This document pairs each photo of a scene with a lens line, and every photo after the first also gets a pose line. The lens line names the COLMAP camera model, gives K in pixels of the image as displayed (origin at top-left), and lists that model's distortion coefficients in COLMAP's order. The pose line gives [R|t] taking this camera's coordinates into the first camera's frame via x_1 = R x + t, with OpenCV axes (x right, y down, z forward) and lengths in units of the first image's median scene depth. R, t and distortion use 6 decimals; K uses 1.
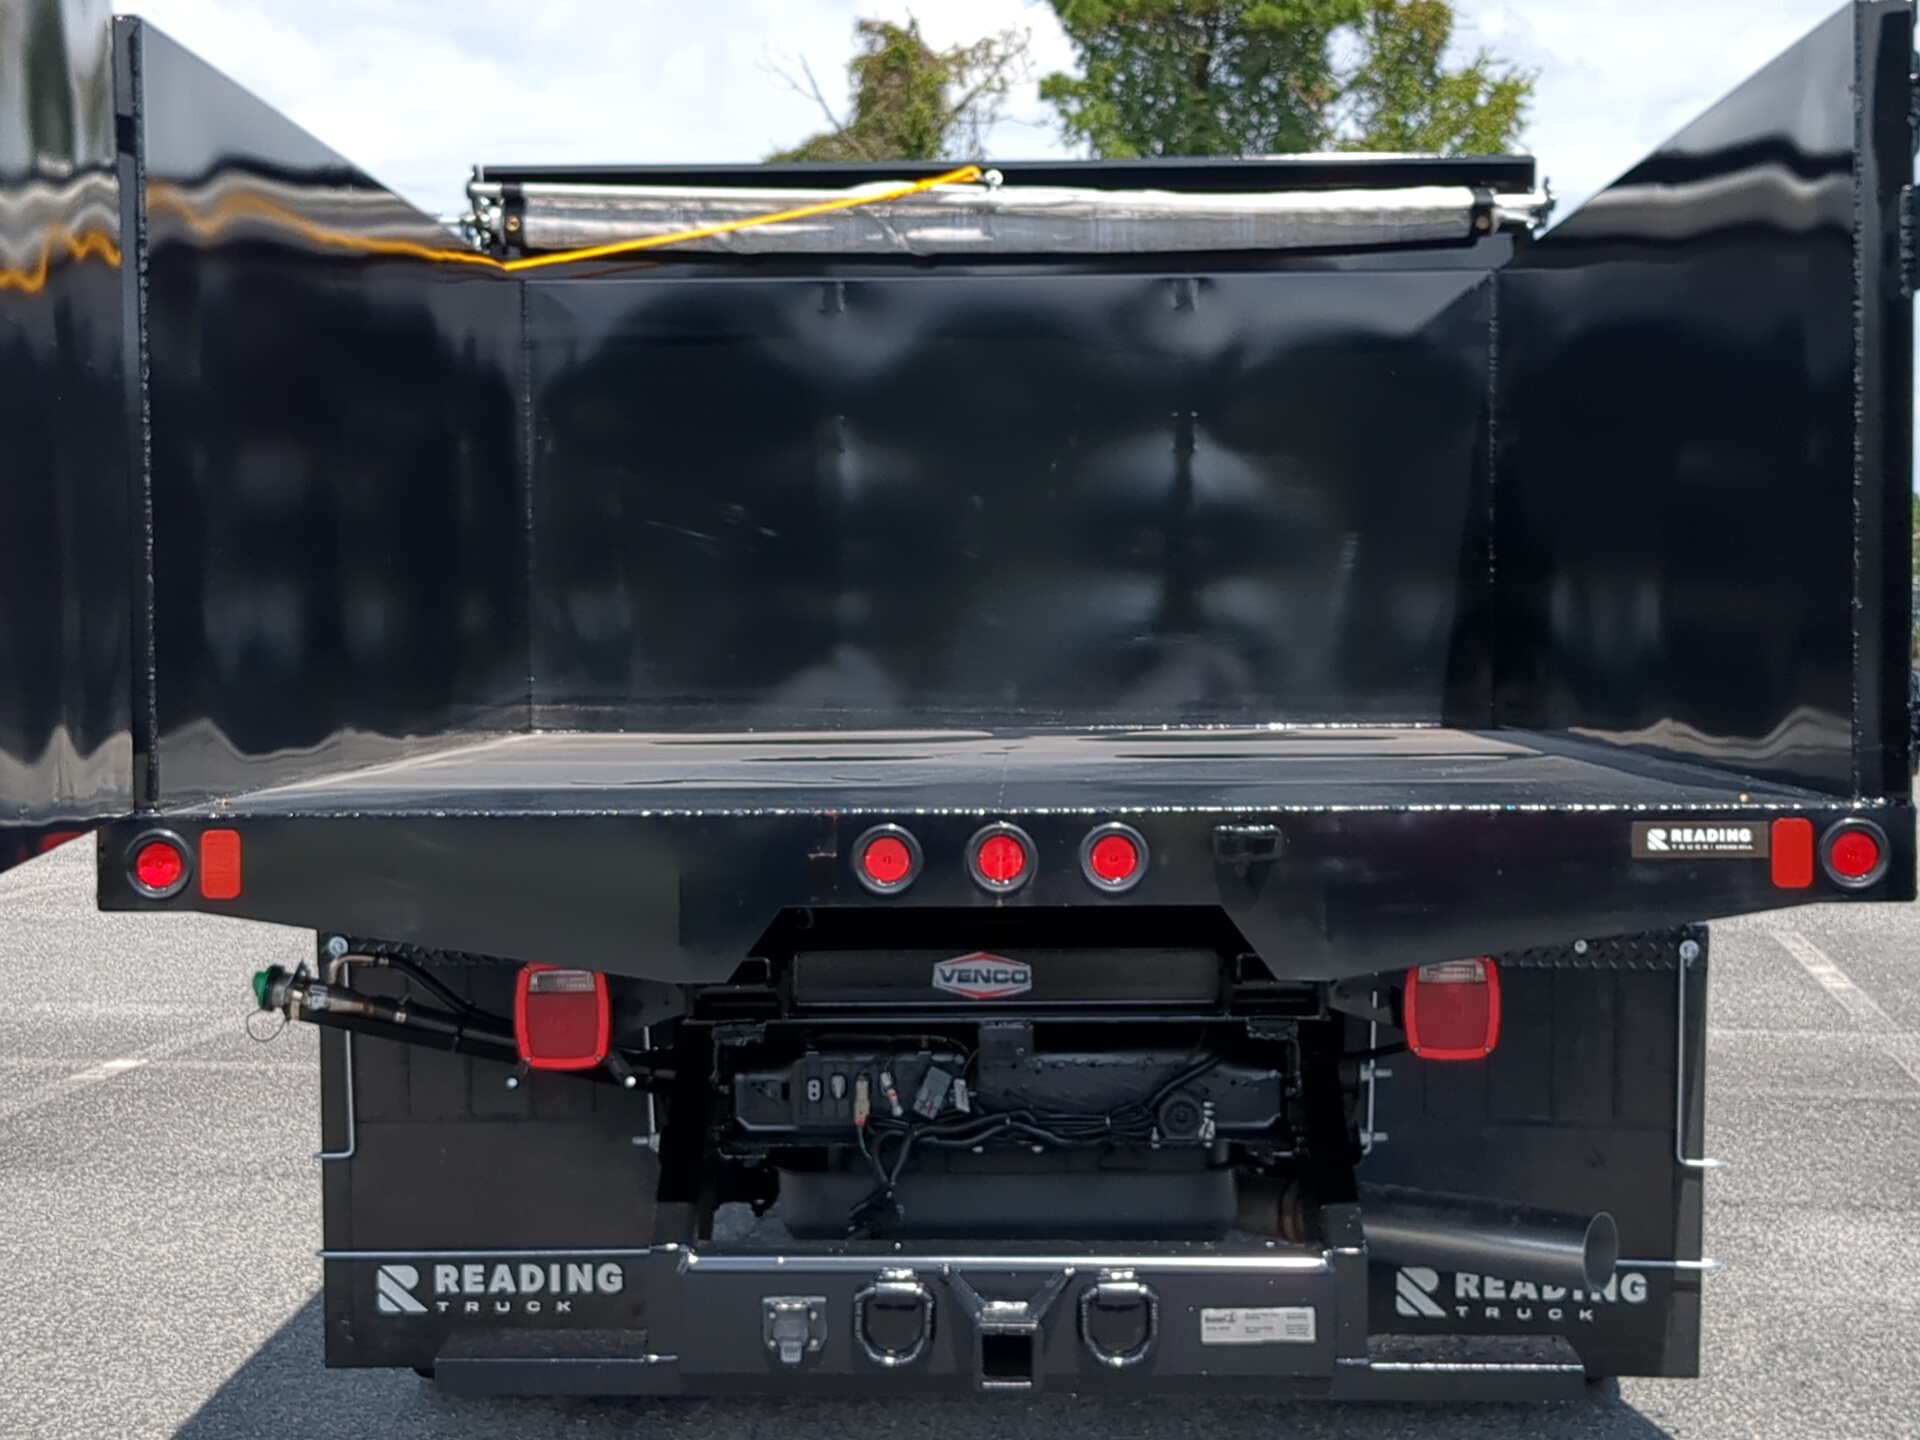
lens RADIAL K [[2977.5, 0, 926.3], [0, 2977.5, 727.3], [0, 0, 1]] dist [0.104659, 0.000000]
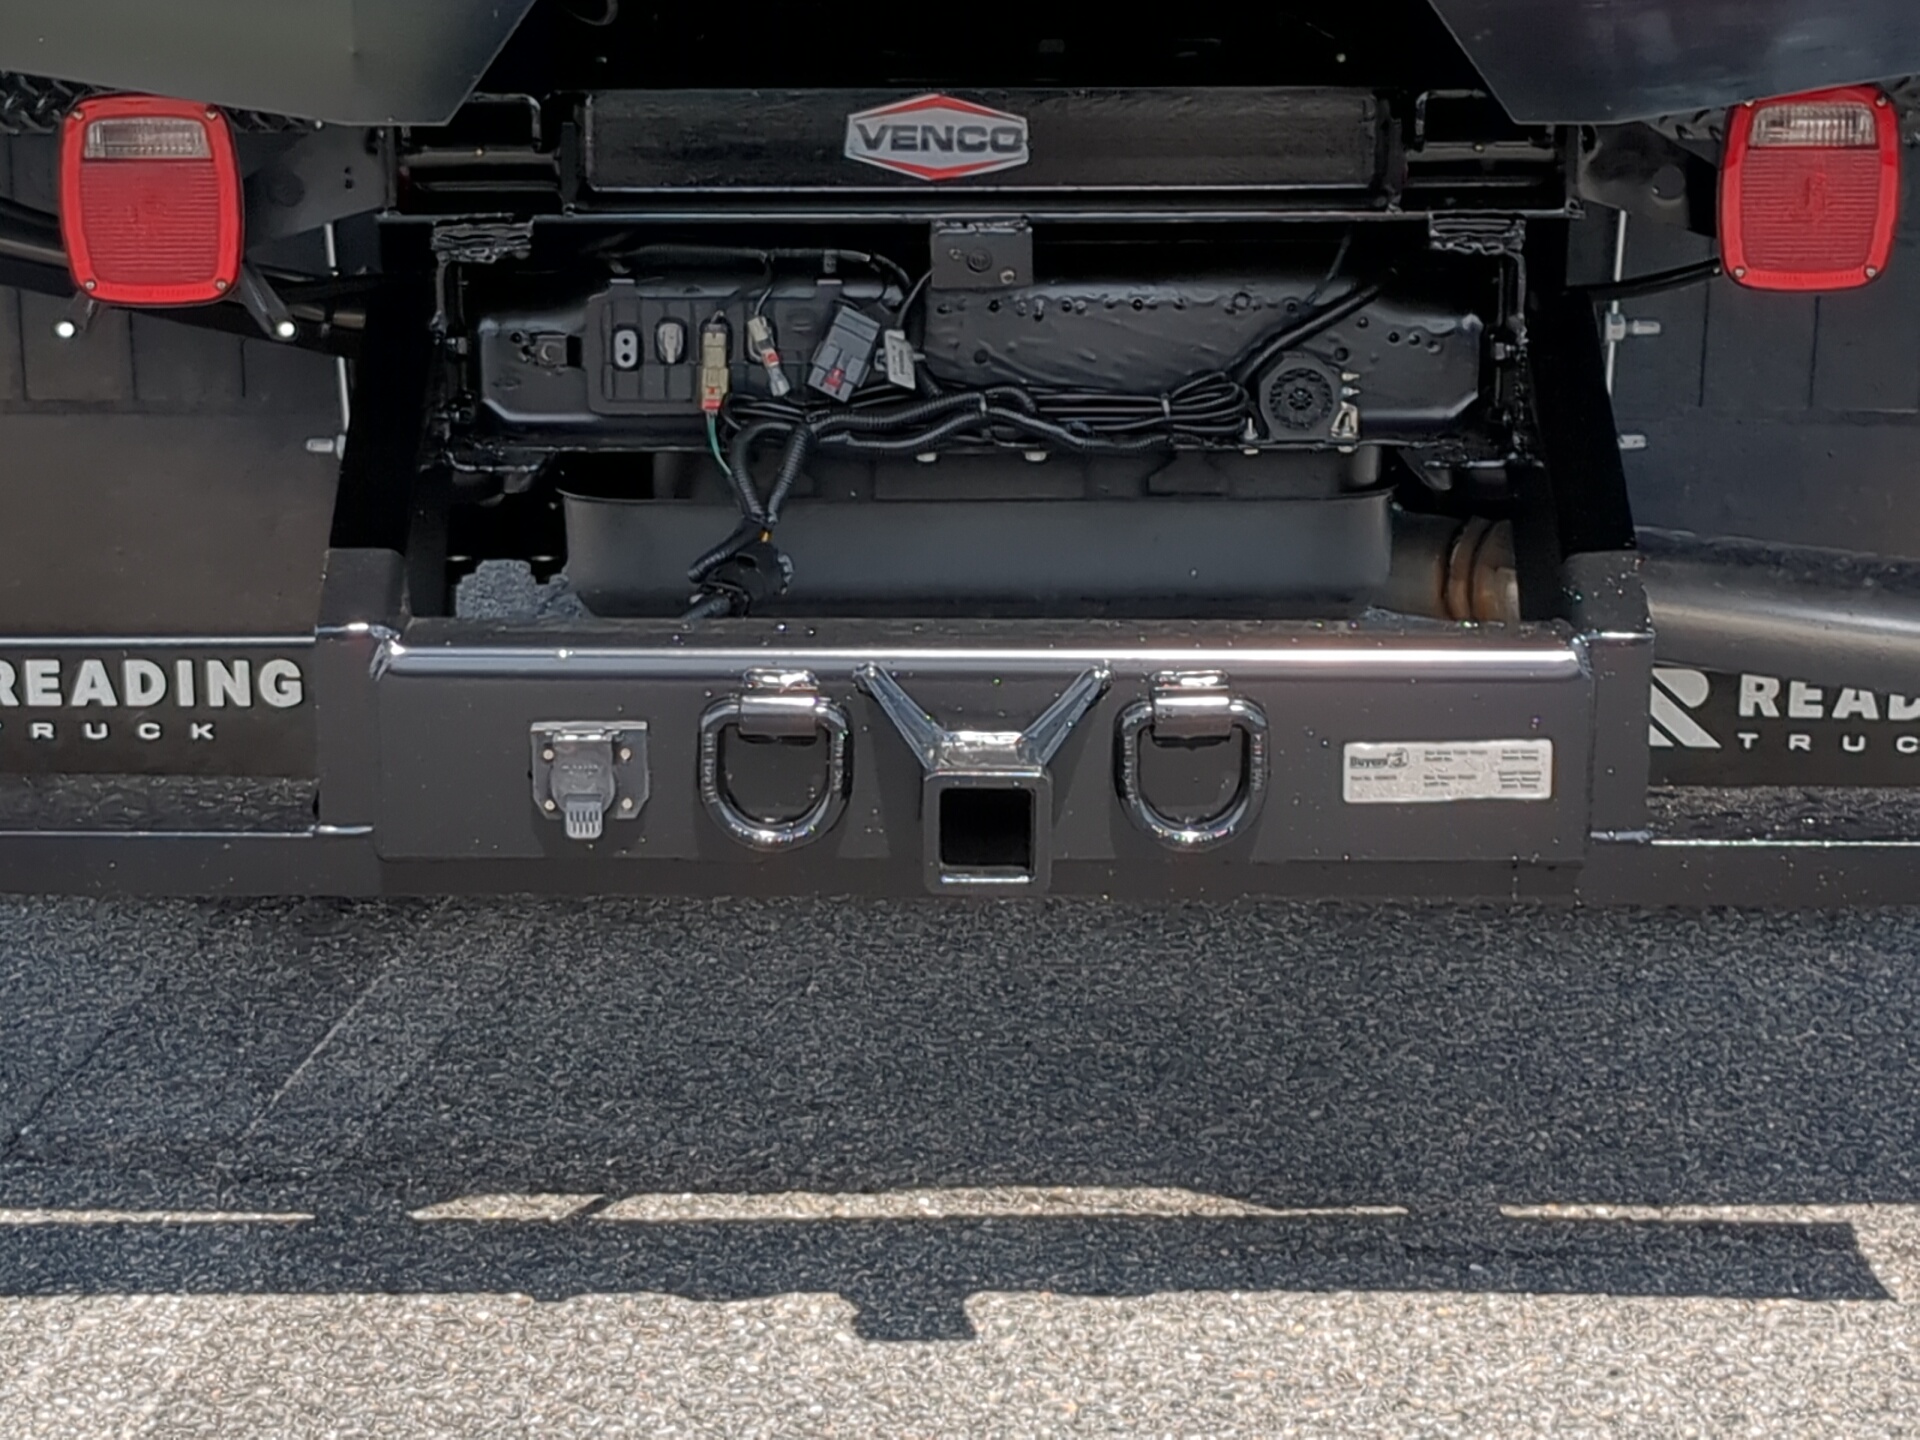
lens RADIAL K [[2977.5, 0, 958.2], [0, 2977.5, 719.8], [0, 0, 1]] dist [0.104659, 0.000000]
pose [[0.998488, 0.000918, 0.054956, -0.007035], [-0.011577, 0.980941, 0.193960, 0.082282], [-0.053731, -0.194303, 0.979469, 0.452984]]
